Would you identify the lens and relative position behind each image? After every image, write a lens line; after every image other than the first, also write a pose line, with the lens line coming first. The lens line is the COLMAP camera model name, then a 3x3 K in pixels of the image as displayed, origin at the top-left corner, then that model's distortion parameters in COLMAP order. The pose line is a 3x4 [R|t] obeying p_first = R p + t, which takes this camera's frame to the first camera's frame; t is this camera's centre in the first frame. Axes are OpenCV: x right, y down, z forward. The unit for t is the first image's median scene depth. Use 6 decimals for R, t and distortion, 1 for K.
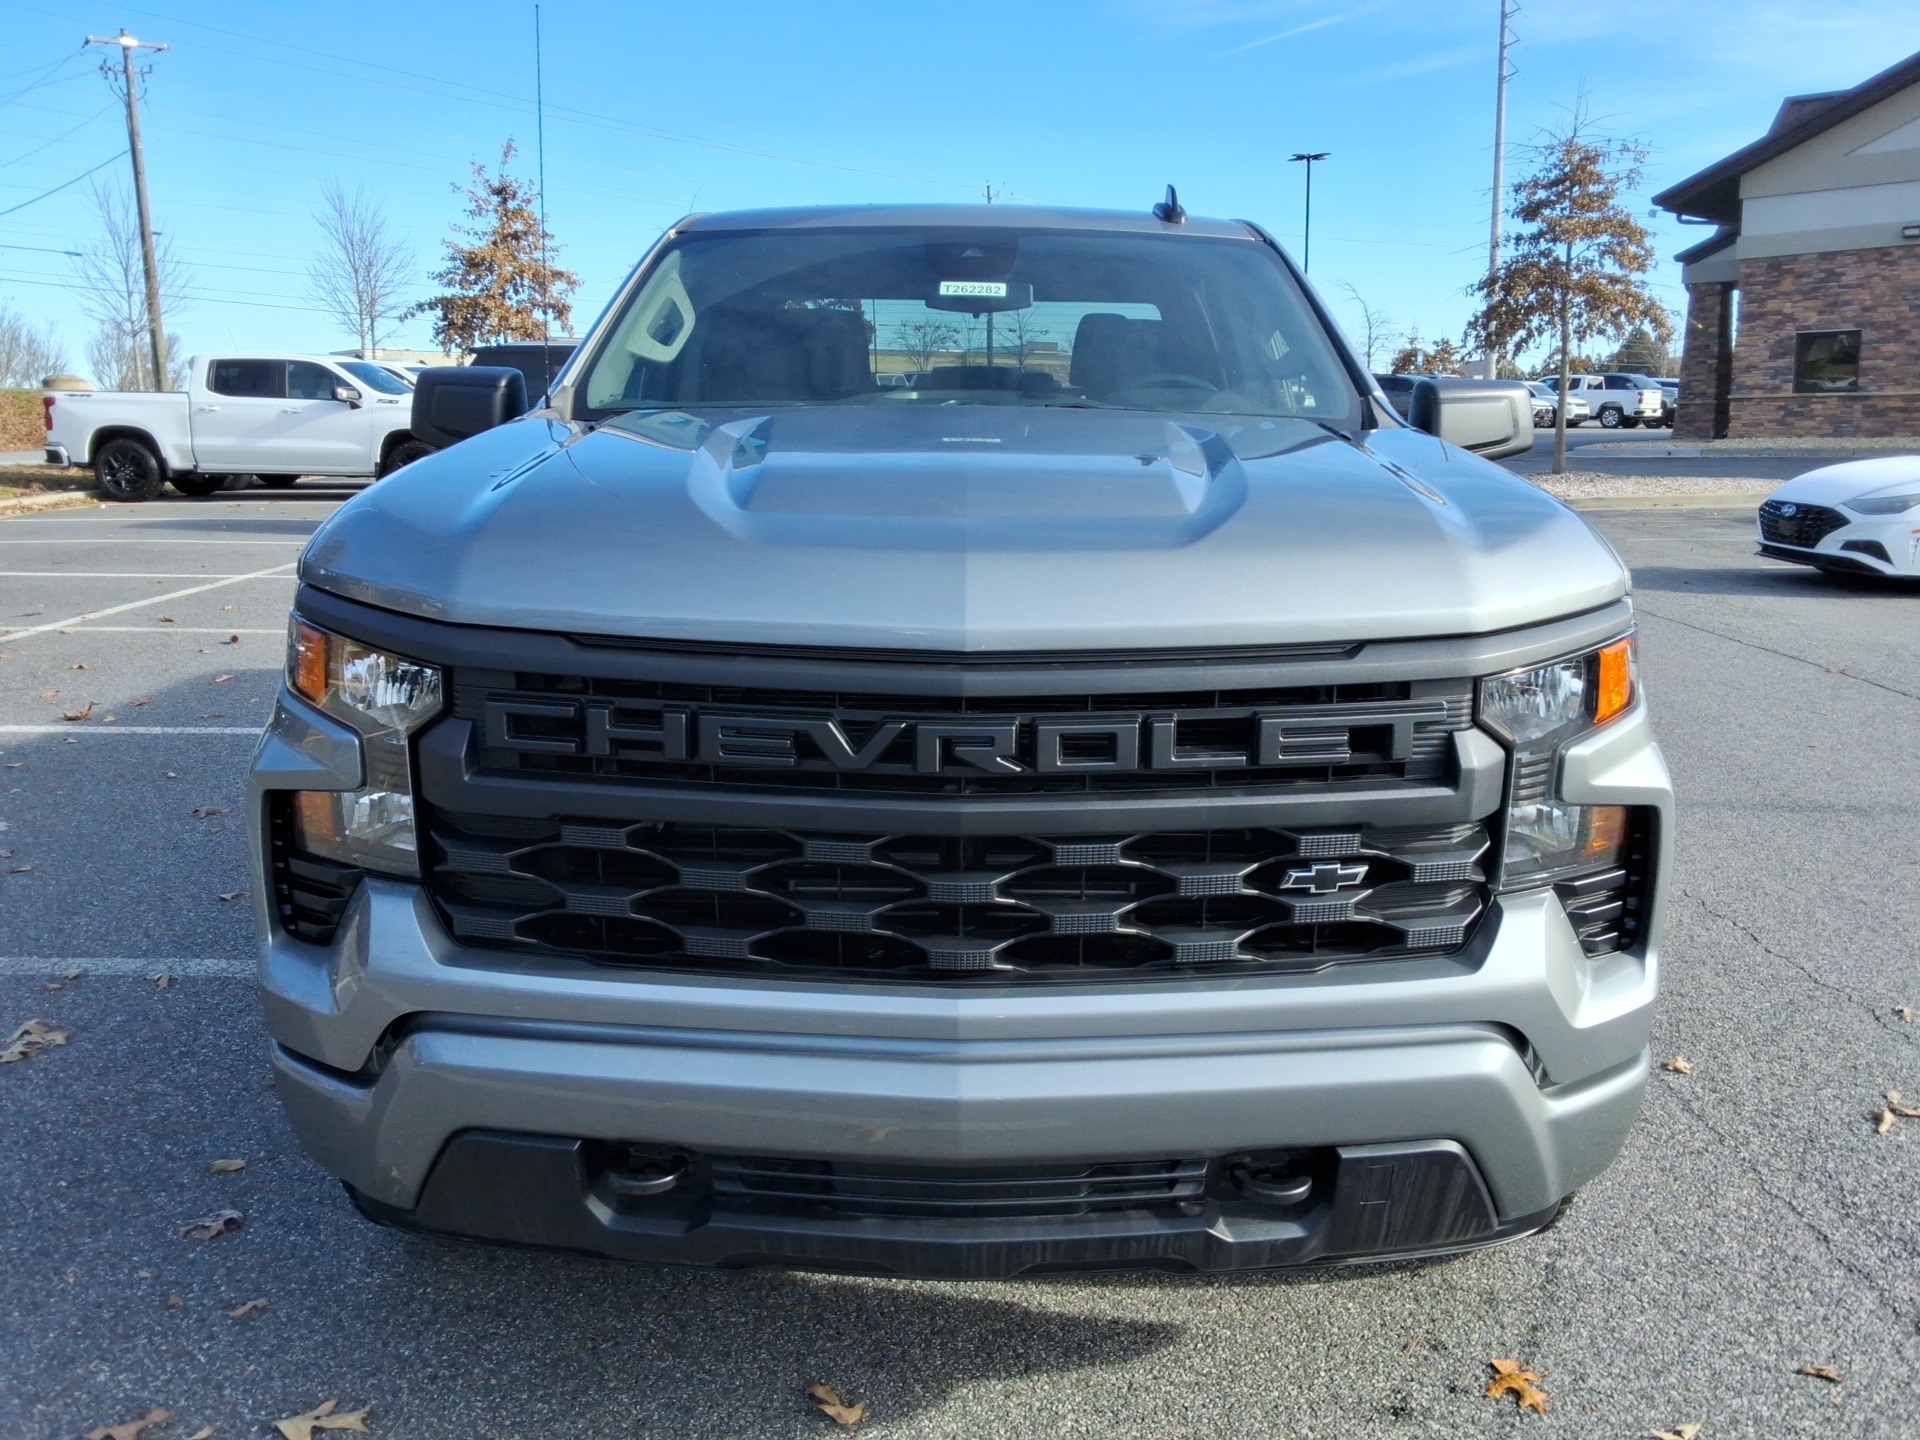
lens RADIAL K [[1545.5, 0, 976.7], [0, 1545.5, 698.4], [0, 0, 1]] dist [0.130893, -0.216933]
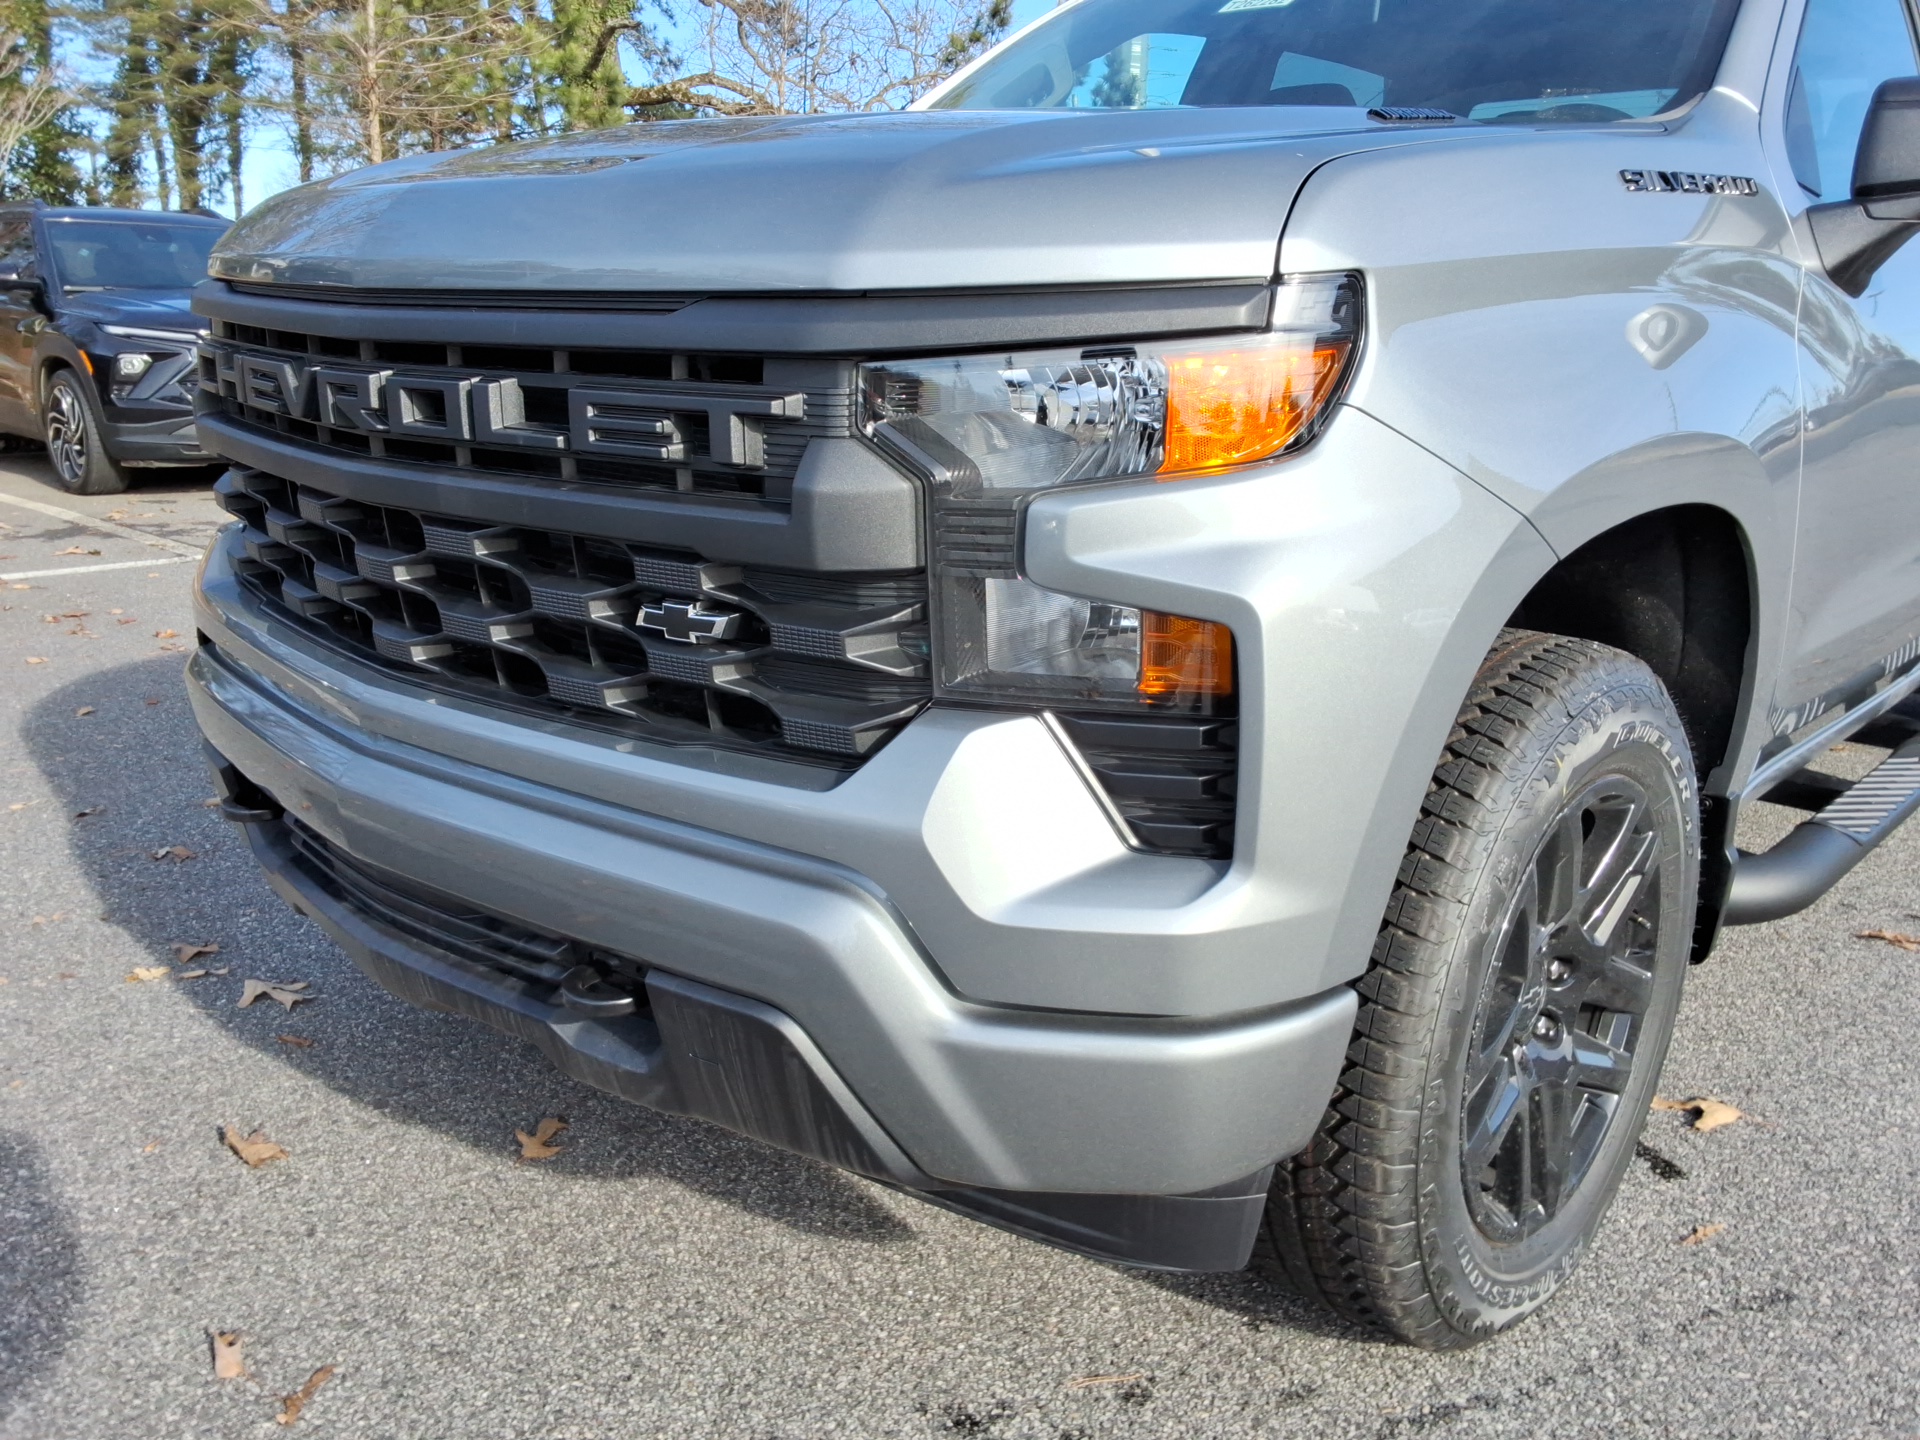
lens RADIAL K [[1565.4, 0, 969.0], [0, 1565.4, 700.7], [0, 0, 1]] dist [0.034071, -0.057909]
pose [[0.749209, 0.186005, -0.635679, 0.798334], [-0.150904, 0.982452, 0.109619, 0.049244], [0.644914, 0.013799, 0.764131, 0.515039]]
